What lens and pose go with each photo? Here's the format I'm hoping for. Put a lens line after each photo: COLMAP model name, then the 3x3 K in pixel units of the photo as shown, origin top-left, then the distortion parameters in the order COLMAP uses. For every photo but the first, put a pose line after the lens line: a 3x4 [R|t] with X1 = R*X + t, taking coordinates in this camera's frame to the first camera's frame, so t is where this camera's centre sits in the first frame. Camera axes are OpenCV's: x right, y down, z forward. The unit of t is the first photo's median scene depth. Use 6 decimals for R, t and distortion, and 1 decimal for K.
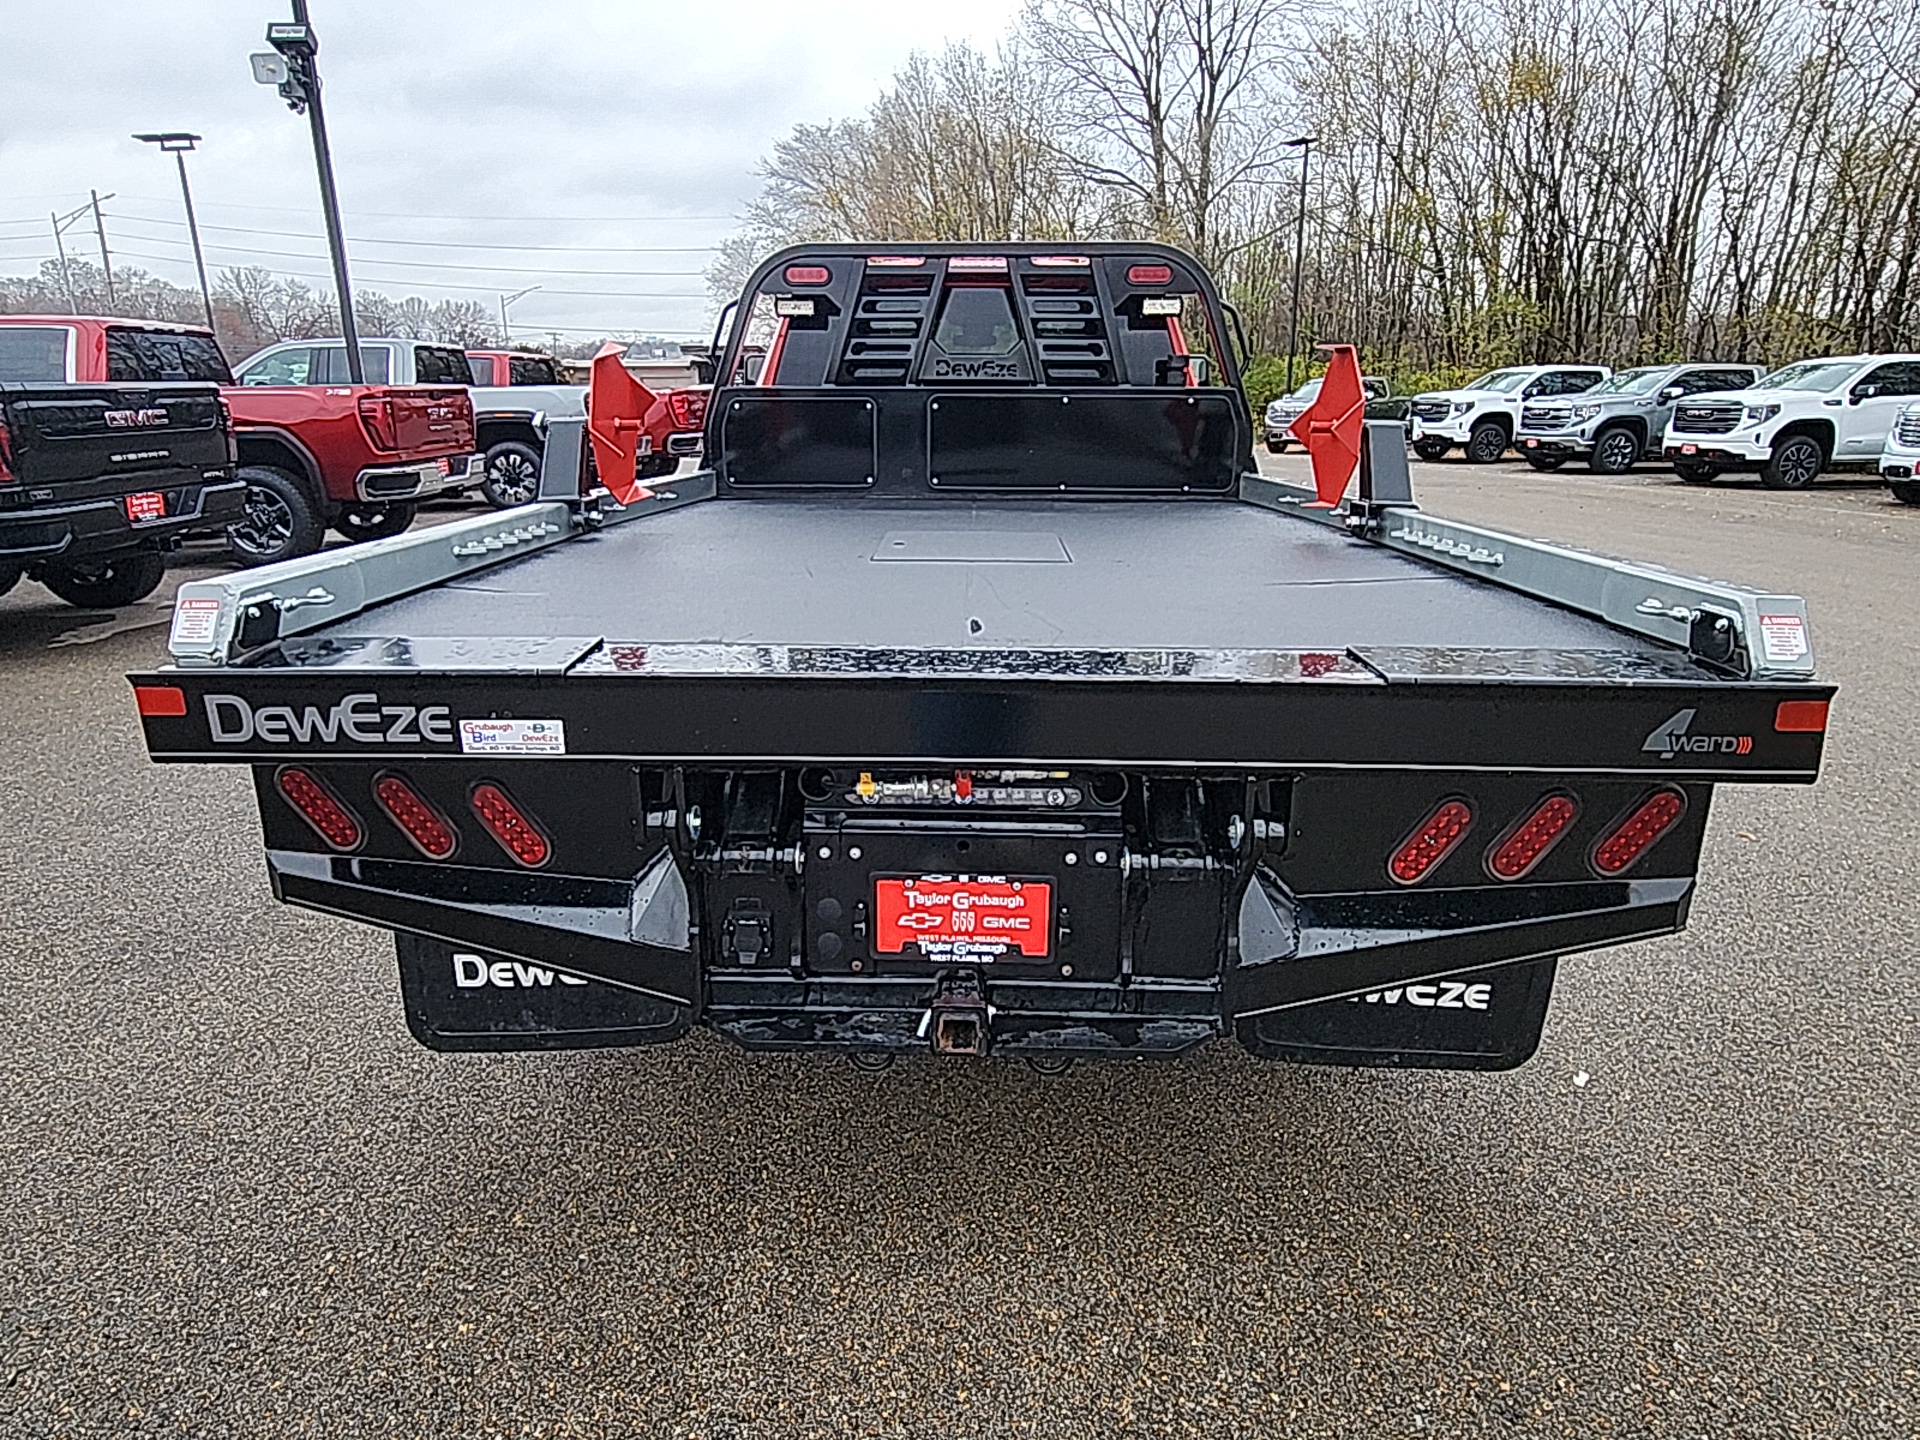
lens RADIAL K [[1102.1, 0, 935.6], [0, 1102.1, 714.6], [0, 0, 1]] dist [0.002817, 0.001241]
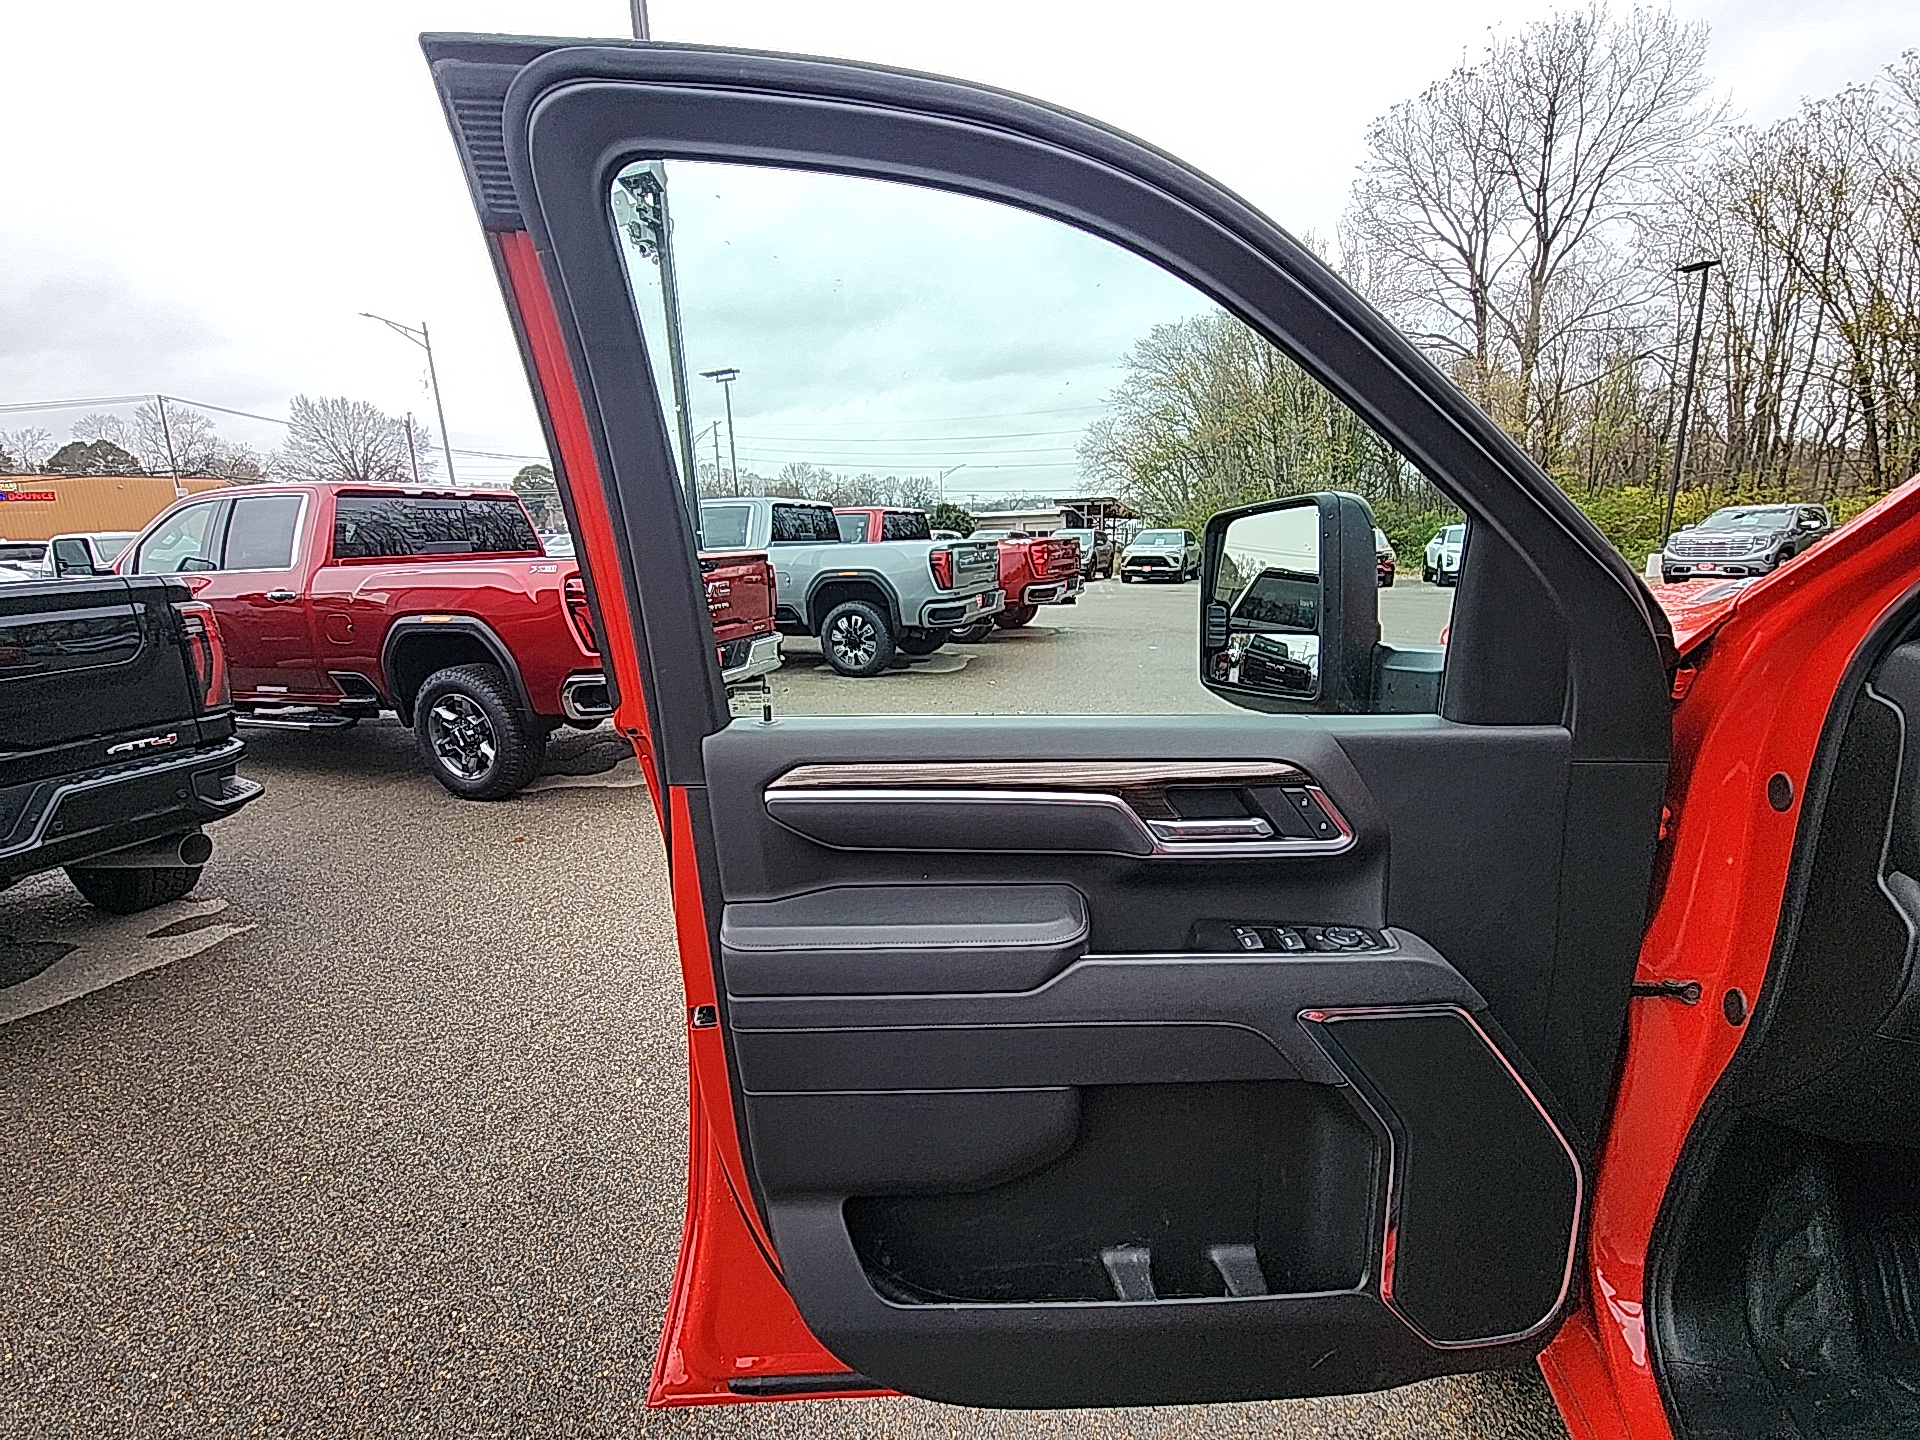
lens RADIAL K [[774.3, 0, 952.8], [0, 774.3, 709.4], [0, 0, 1]] dist [-0.000863, -0.000921]
pose [[0.940870, 0.053850, -0.334461, -0.064183], [-0.072973, 0.996324, -0.044865, -0.101244], [0.330816, 0.066619, 0.941341, 0.317980]]
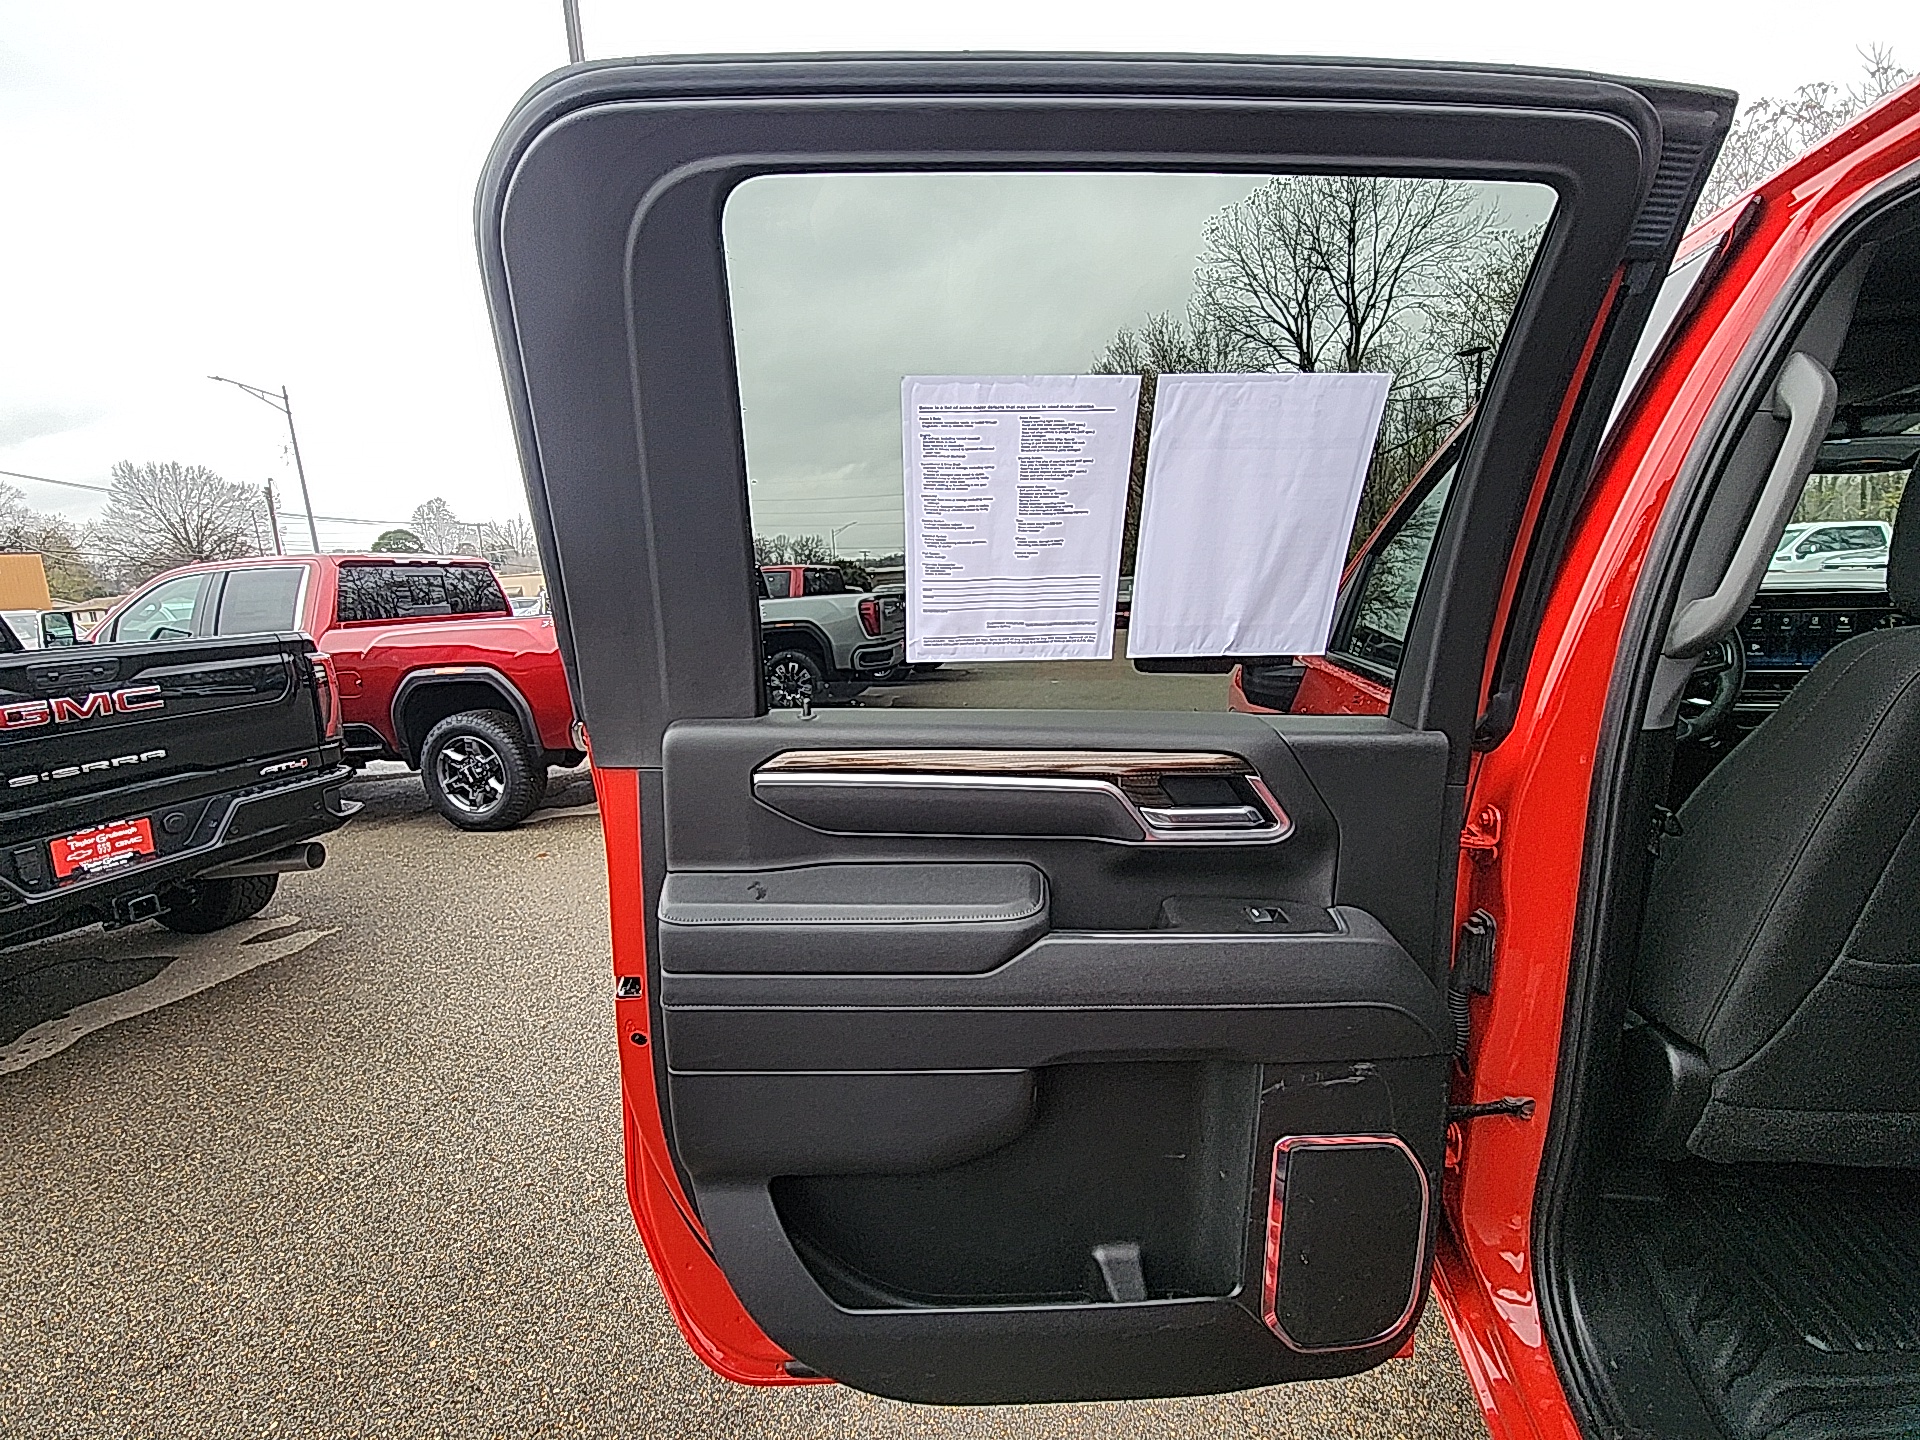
lens RADIAL K [[771.8, 0, 951.4], [0, 771.8, 710.5], [0, 0, 1]] dist [-0.000009, -0.003431]
pose [[0.976951, -0.013920, -0.213008, -0.065926], [-0.011128, 0.993194, -0.115942, -0.083010], [0.213172, 0.115640, 0.970147, 0.258909]]
